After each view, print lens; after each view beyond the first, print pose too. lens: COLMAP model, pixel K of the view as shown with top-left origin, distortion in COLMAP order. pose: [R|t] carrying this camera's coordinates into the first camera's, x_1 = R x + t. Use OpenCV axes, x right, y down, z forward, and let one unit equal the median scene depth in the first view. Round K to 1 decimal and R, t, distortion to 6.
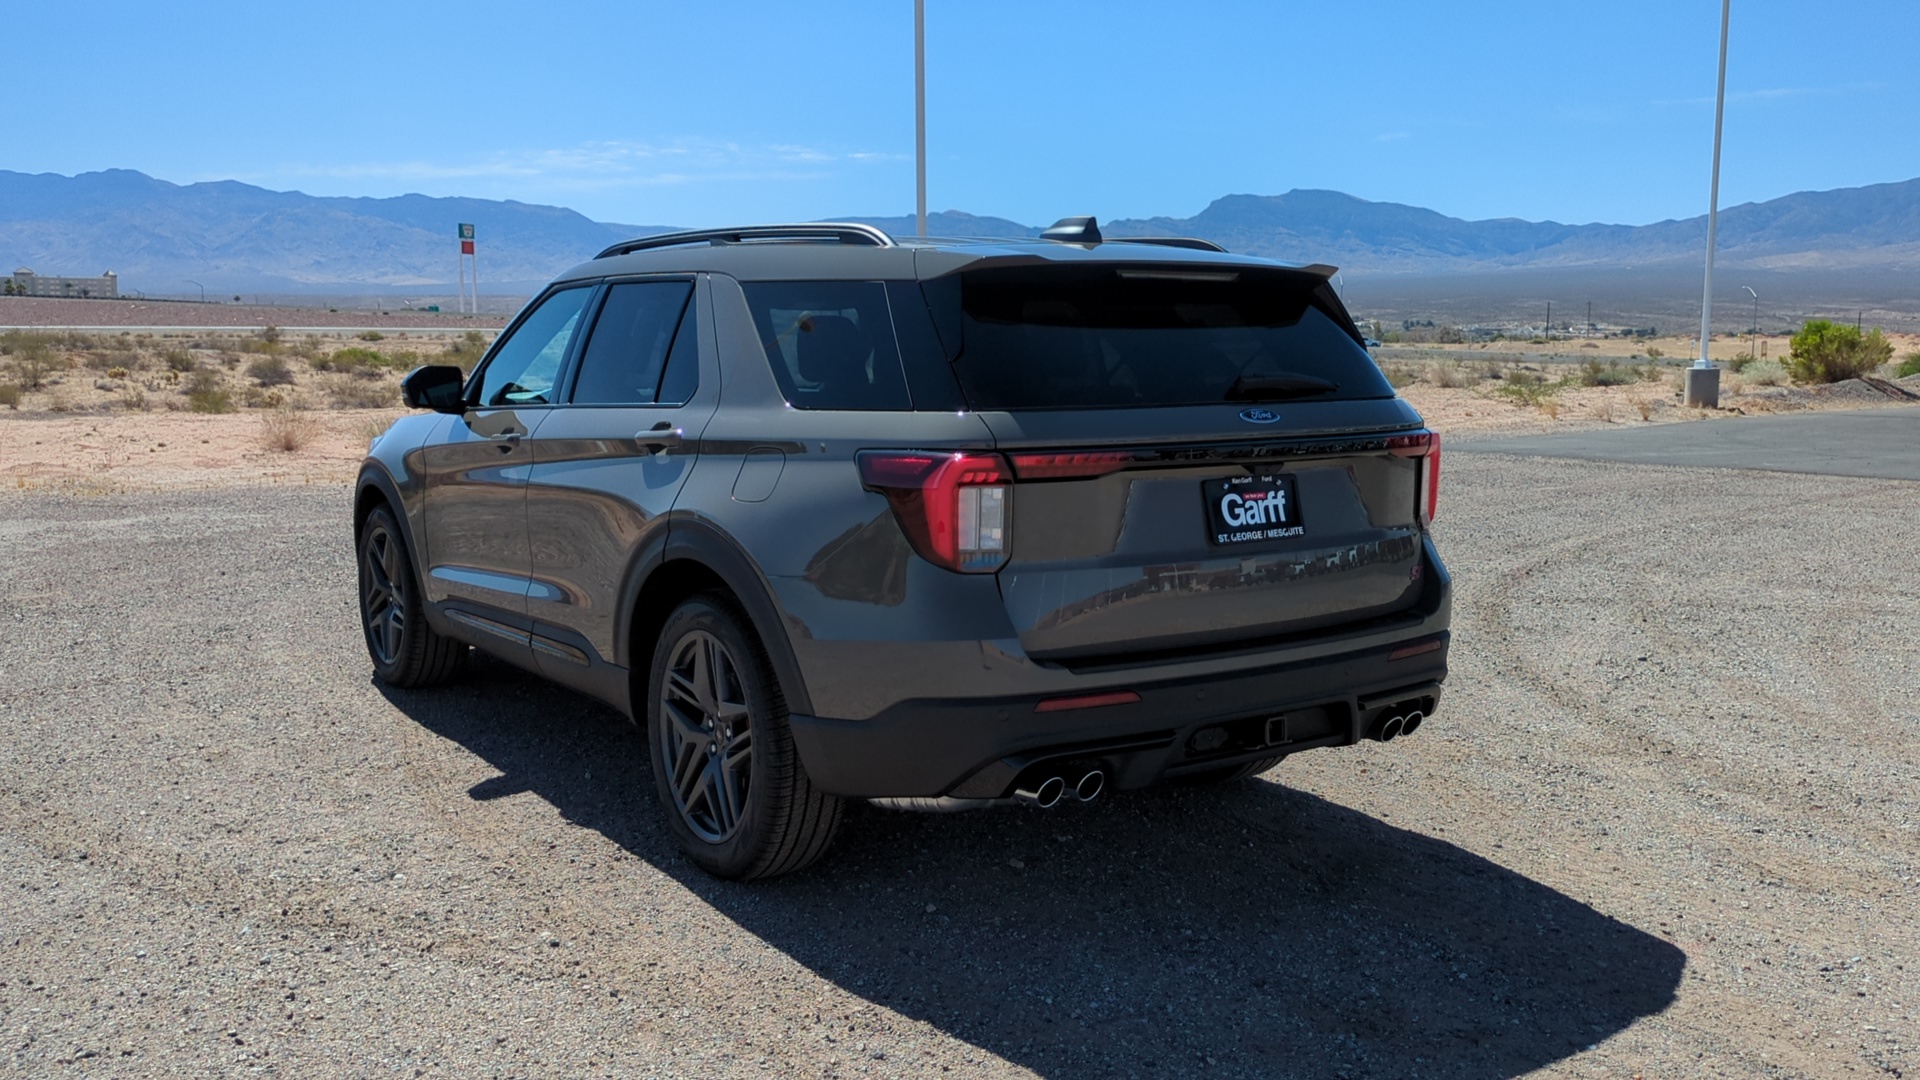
lens RADIAL K [[1615.2, 0, 960.0], [0, 1615.2, 540.0], [0, 0, 1]] dist [0.067073, -0.076353]
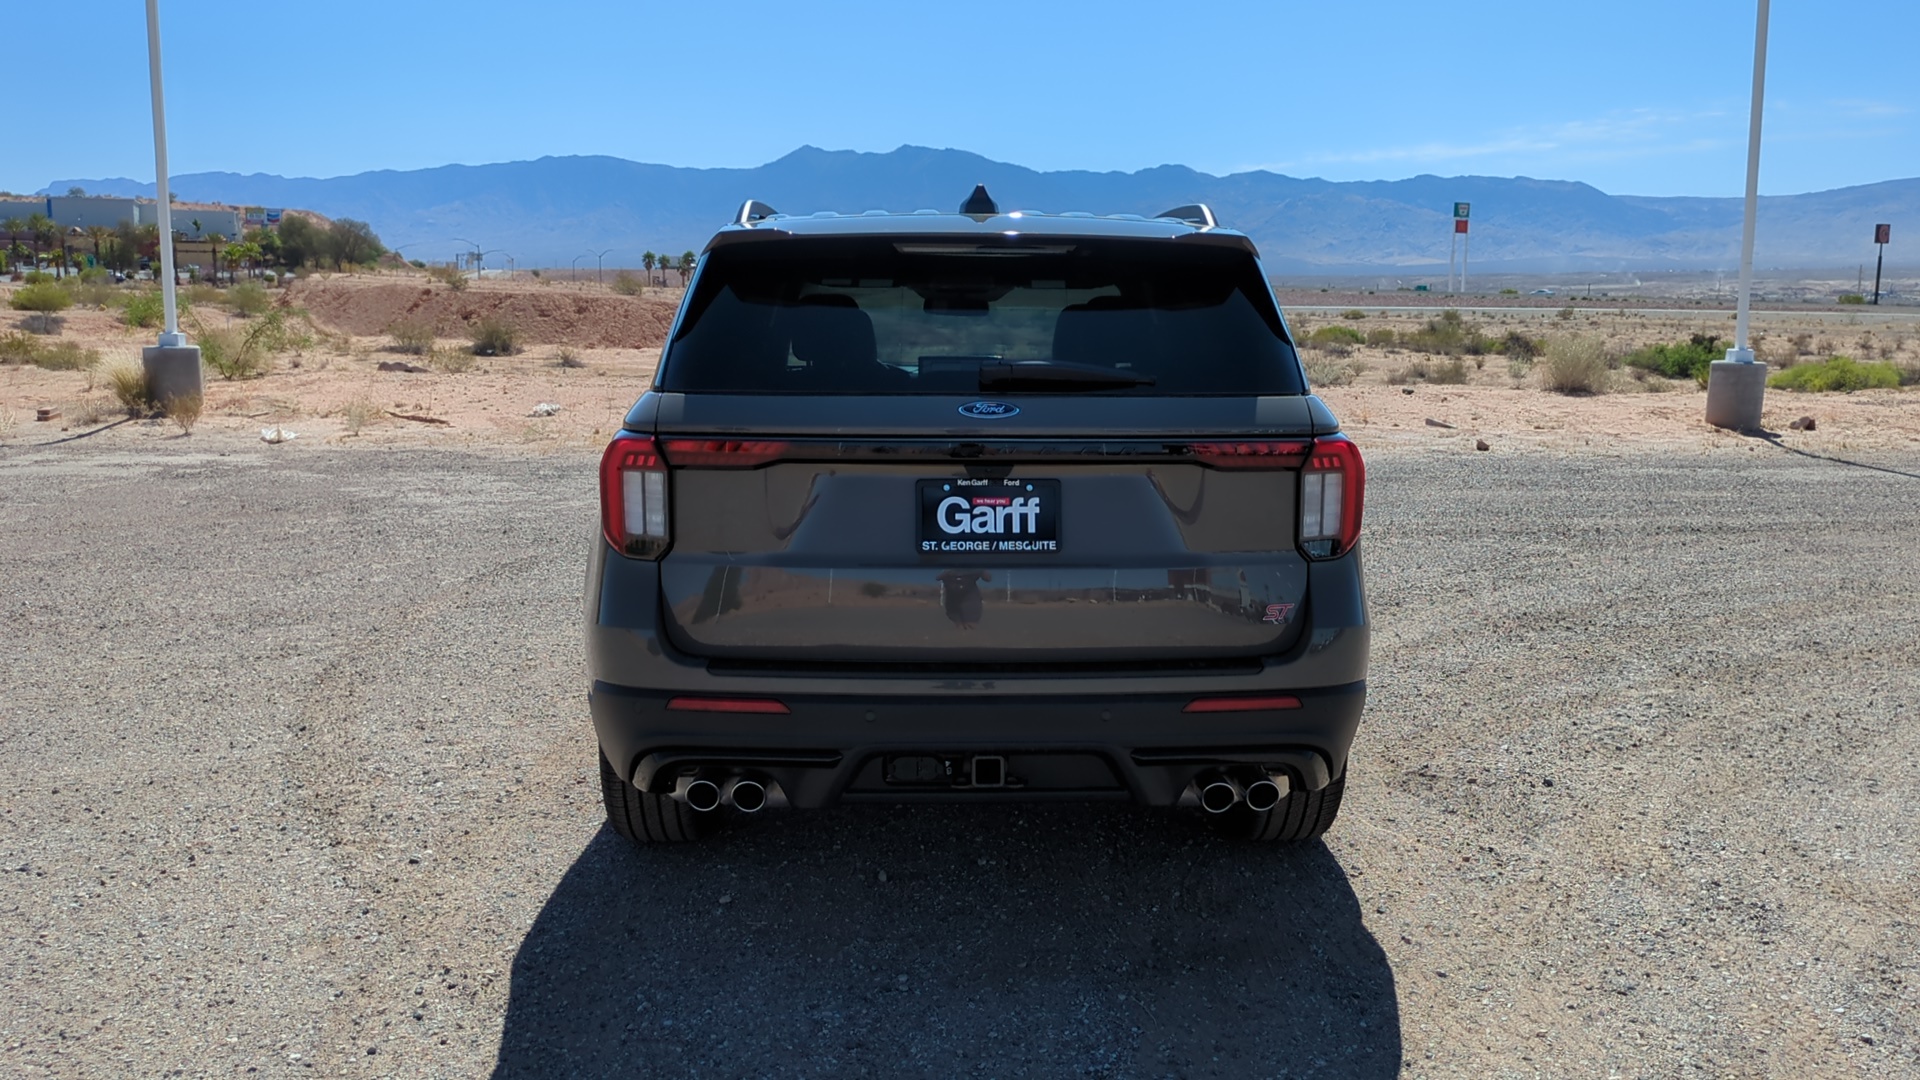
lens RADIAL K [[1621.6, 0, 988.9], [0, 1621.6, 532.1], [0, 0, 1]] dist [0.064411, -0.081774]
pose [[0.842763, 0.077315, -0.532703, 0.646017], [-0.071956, 0.996931, 0.030853, -0.037376], [0.533453, 0.012329, 0.845740, 0.258434]]
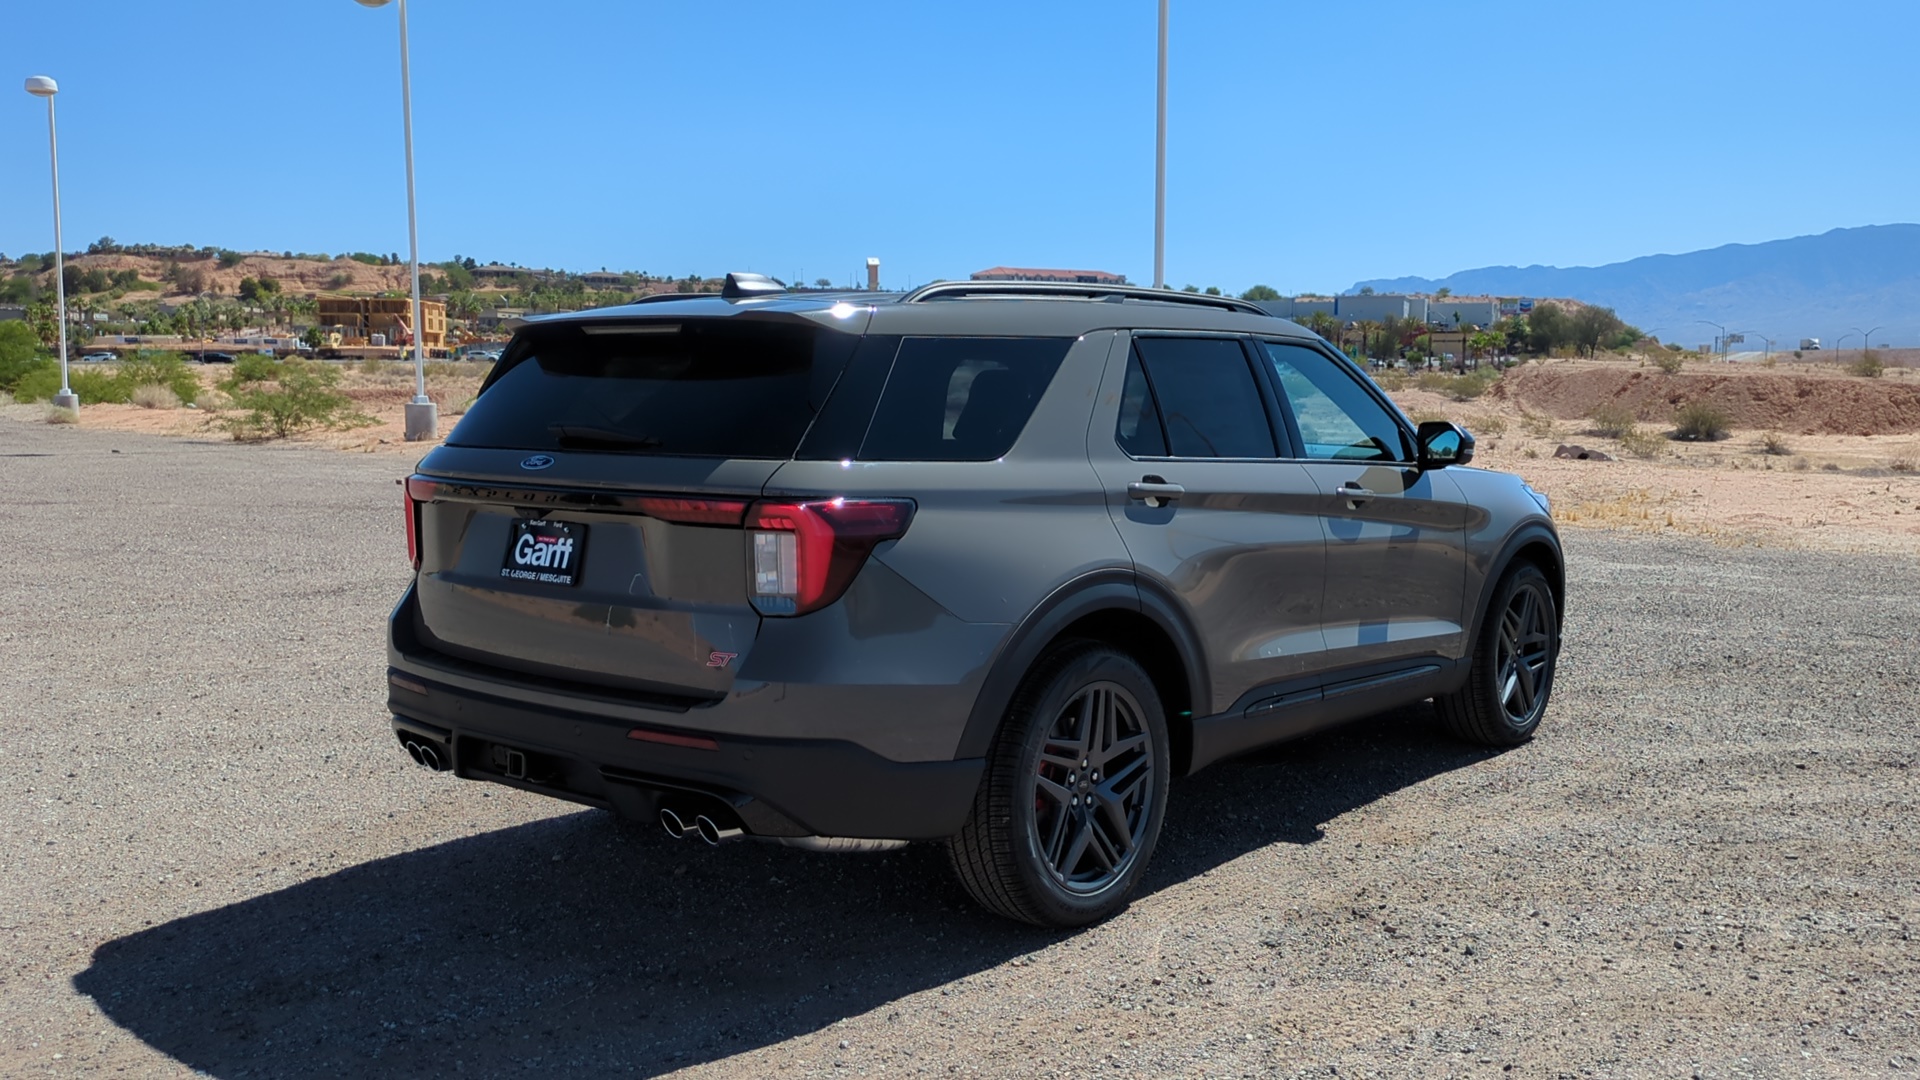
lens RADIAL K [[1621.6, 0, 988.9], [0, 1621.6, 532.1], [0, 0, 1]] dist [0.064411, -0.081774]
pose [[0.292011, 0.086774, -0.952470, 1.258487], [-0.124255, 0.990877, 0.052179, -0.121558], [0.948309, 0.103112, 0.300130, 0.951361]]
